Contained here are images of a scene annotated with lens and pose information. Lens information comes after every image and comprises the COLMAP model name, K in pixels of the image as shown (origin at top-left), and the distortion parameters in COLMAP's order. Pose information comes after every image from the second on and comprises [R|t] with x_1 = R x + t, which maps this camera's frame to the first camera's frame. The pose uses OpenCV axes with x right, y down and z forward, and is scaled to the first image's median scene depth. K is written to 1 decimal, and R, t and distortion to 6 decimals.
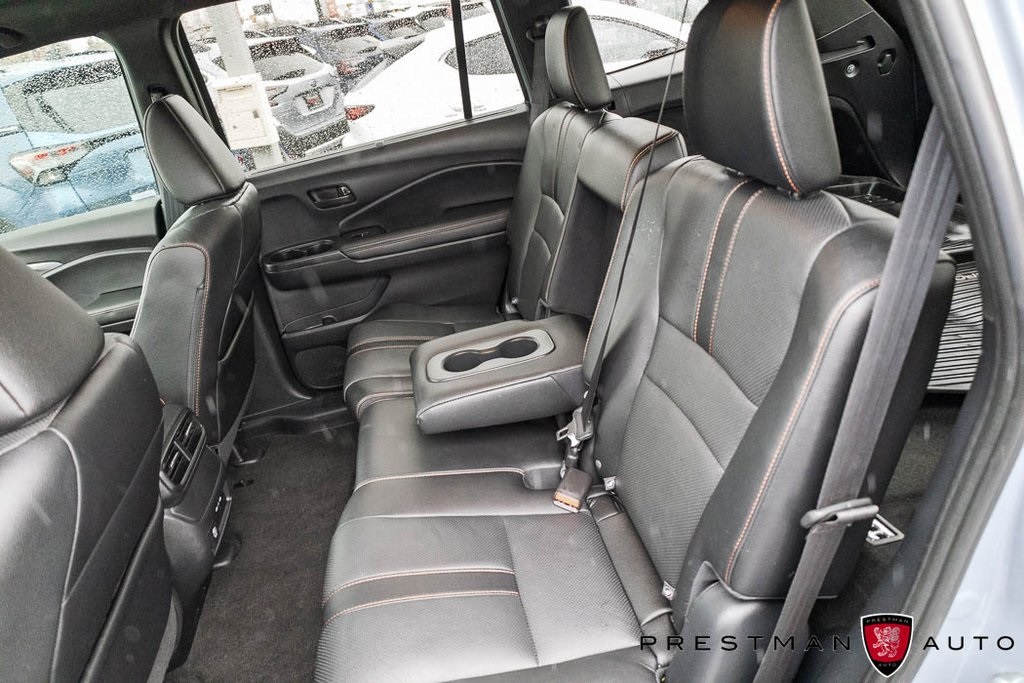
lens RADIAL K [[661.8, 0, 510.2], [0, 661.8, 342.3], [0, 0, 1]] dist [0.005686, -0.001281]
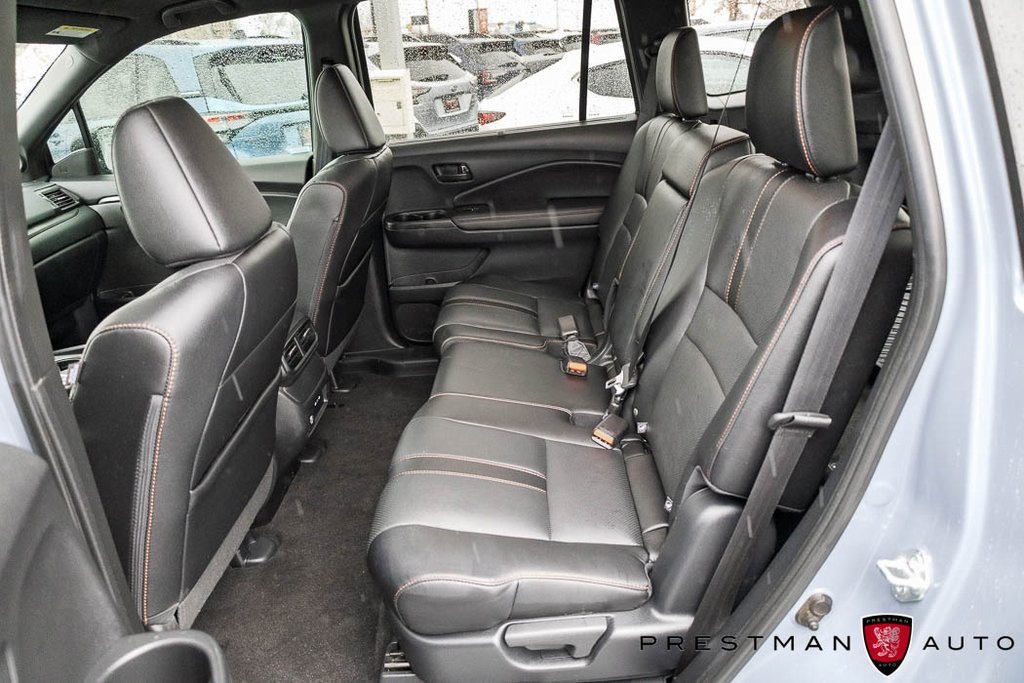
lens RADIAL K [[661.8, 0, 514.7], [0, 661.8, 341.6], [0, 0, 1]] dist [0.005686, -0.001281]
pose [[0.976970, 0.166261, -0.133738, 0.052343], [-0.171000, 0.984962, -0.024686, 0.109864], [0.127623, 0.046987, 0.990709, -0.150952]]
